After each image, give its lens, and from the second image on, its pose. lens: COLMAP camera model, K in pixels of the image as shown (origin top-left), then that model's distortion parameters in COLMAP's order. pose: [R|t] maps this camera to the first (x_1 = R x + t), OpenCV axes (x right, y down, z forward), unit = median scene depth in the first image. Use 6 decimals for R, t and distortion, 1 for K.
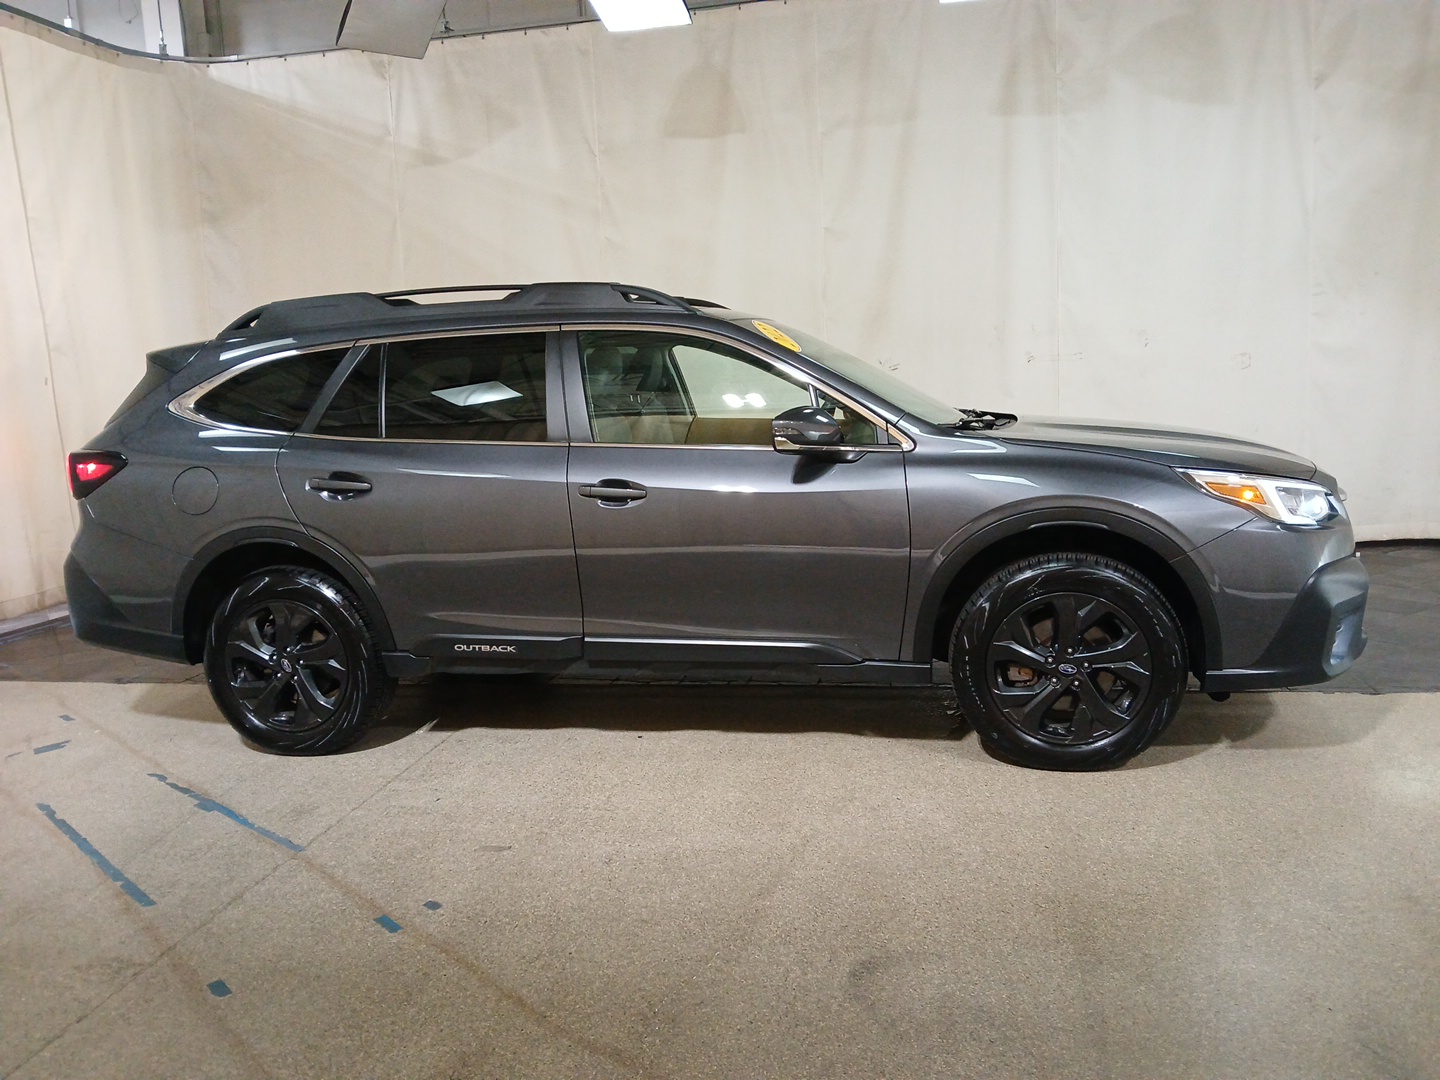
lens RADIAL K [[1108.4, 0, 727.0], [0, 1108.4, 536.3], [0, 0, 1]] dist [0.044867, -0.075683]
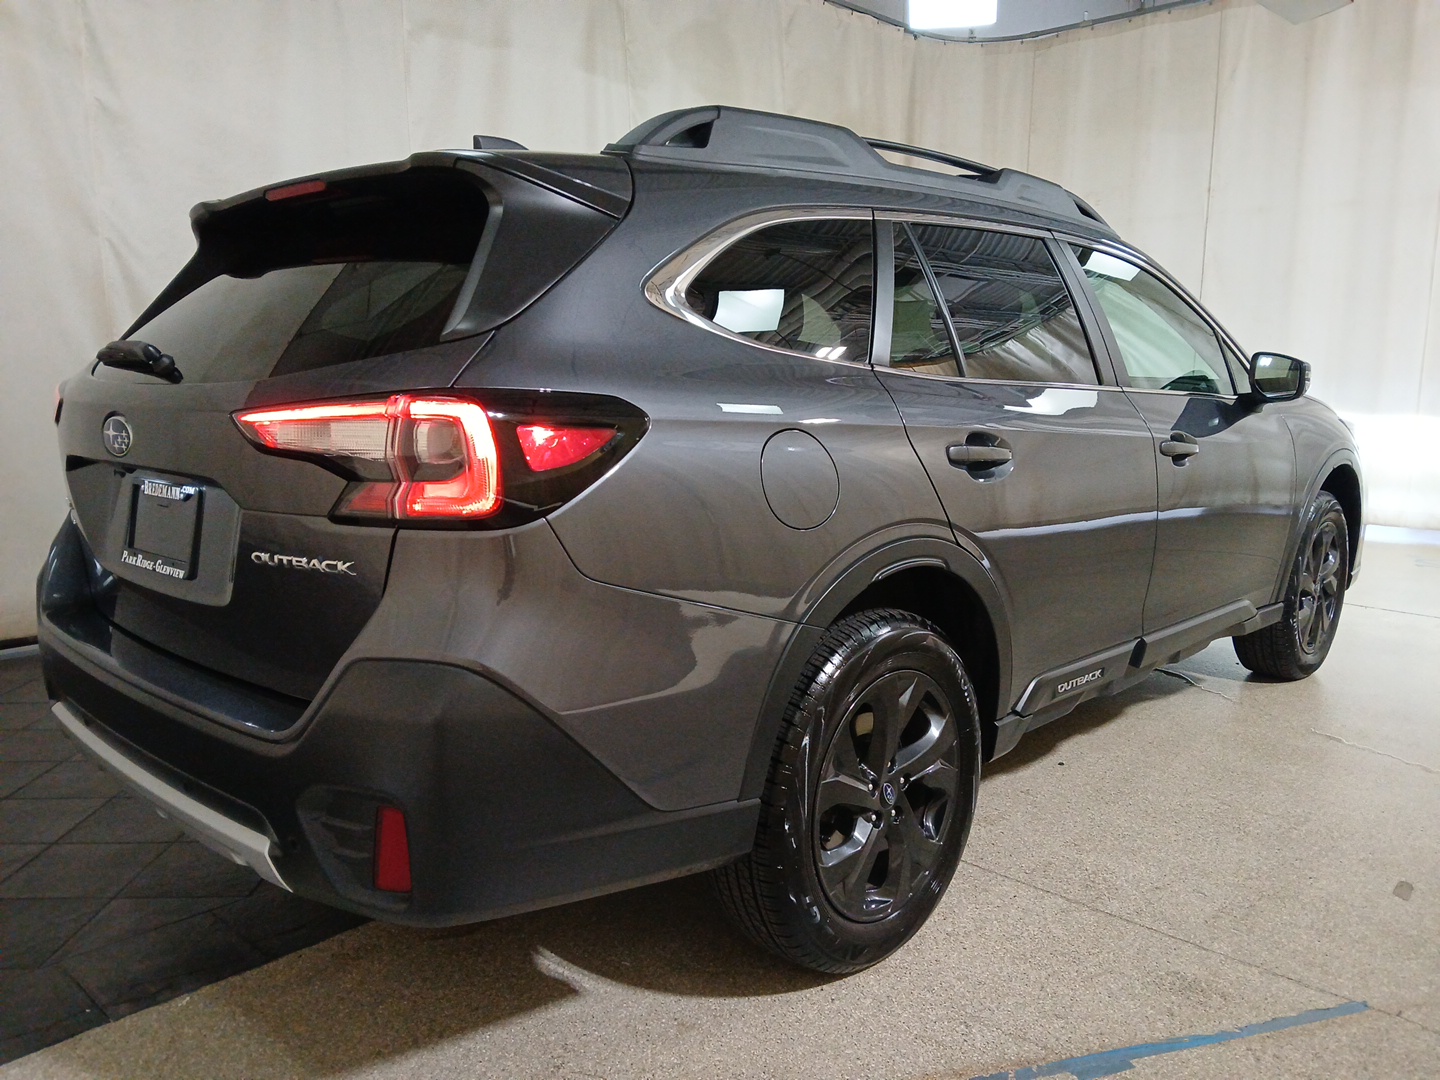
lens RADIAL K [[1108.4, 0, 720.6], [0, 1108.4, 550.0], [0, 0, 1]] dist [0.044867, -0.075683]
pose [[0.523407, -0.095388, 0.846727, -0.860563], [0.103277, 0.993490, 0.048080, -0.035777], [-0.845801, 0.062282, 0.529851, 0.757521]]
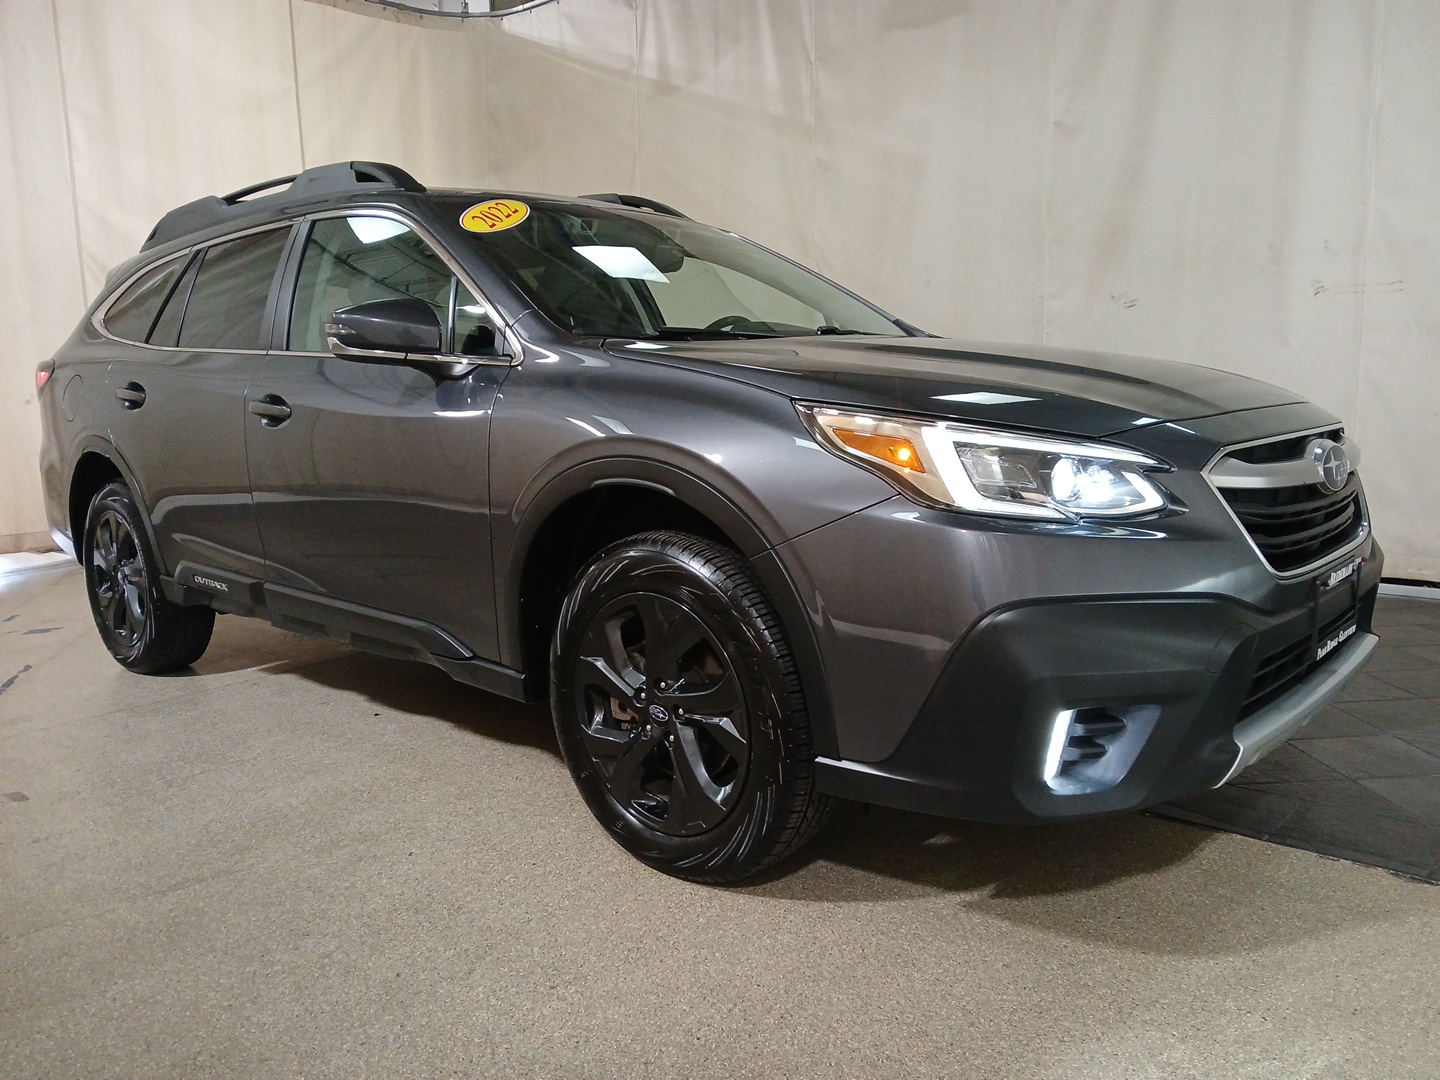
lens RADIAL K [[1108.4, 0, 721.9], [0, 1108.4, 534.0], [0, 0, 1]] dist [0.044867, -0.075683]
pose [[0.864513, 0.099249, -0.492714, 0.529518], [-0.090627, 0.995023, 0.041418, -0.010077], [0.494372, 0.008846, 0.869205, 0.386530]]
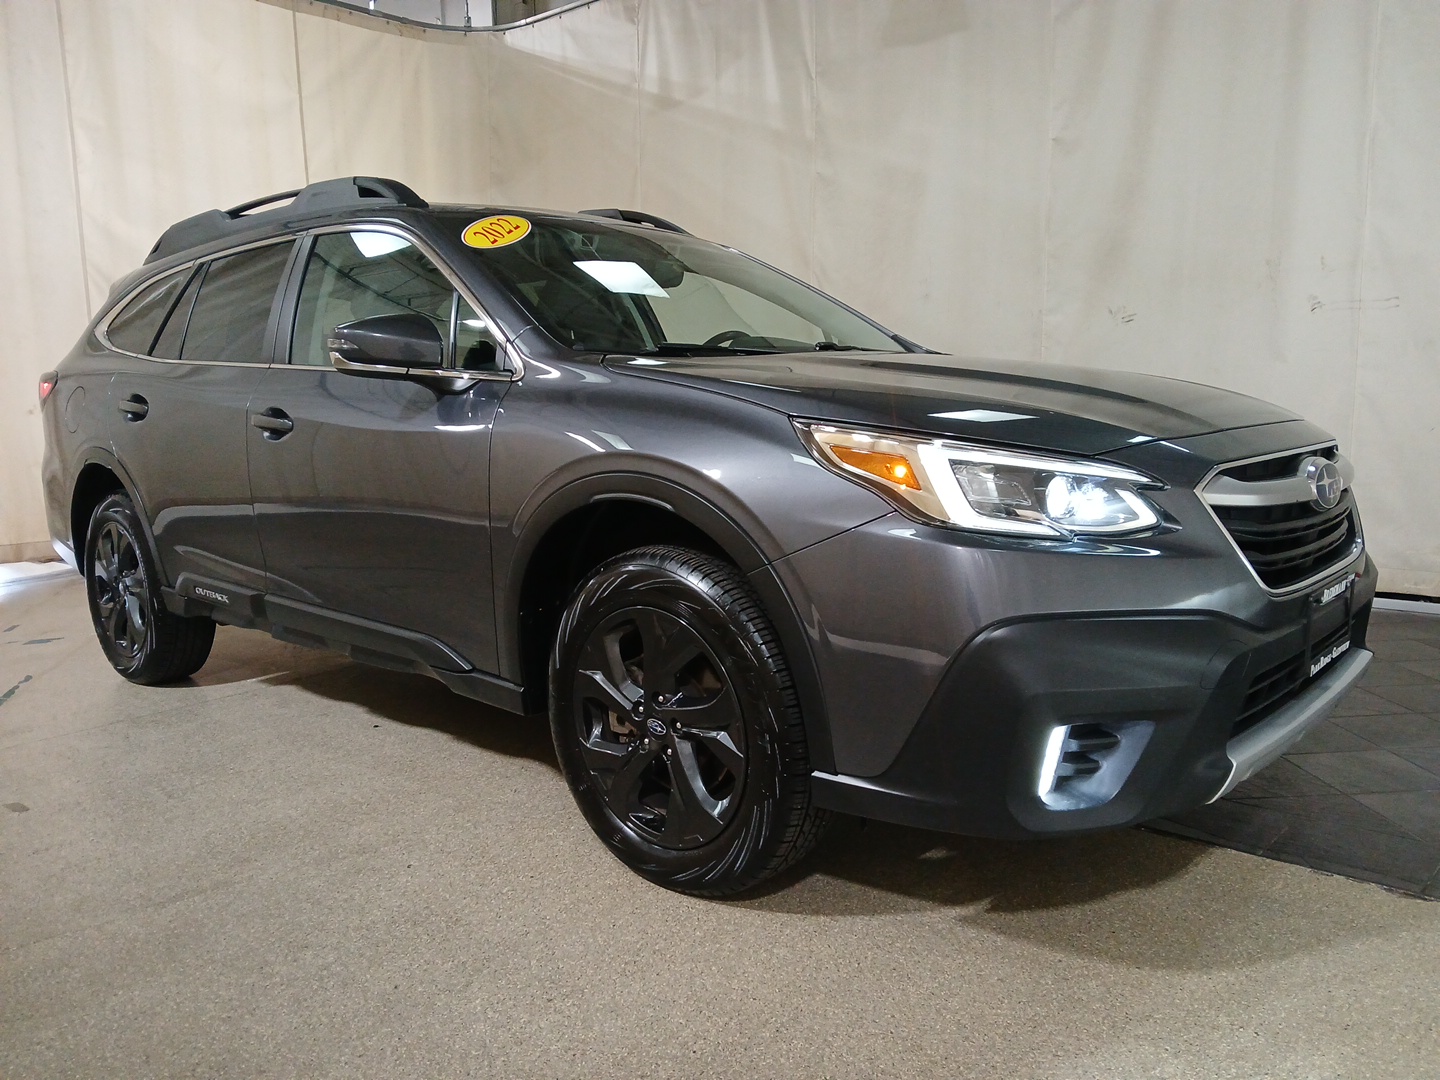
lens RADIAL K [[1108.4, 0, 722.4], [0, 1108.4, 533.1], [0, 0, 1]] dist [0.044867, -0.075683]
pose [[0.864368, 0.097215, -0.493374, 0.532137], [-0.094004, 0.995077, 0.031381, -0.012493], [0.493995, 0.019254, 0.869251, 0.383276]]
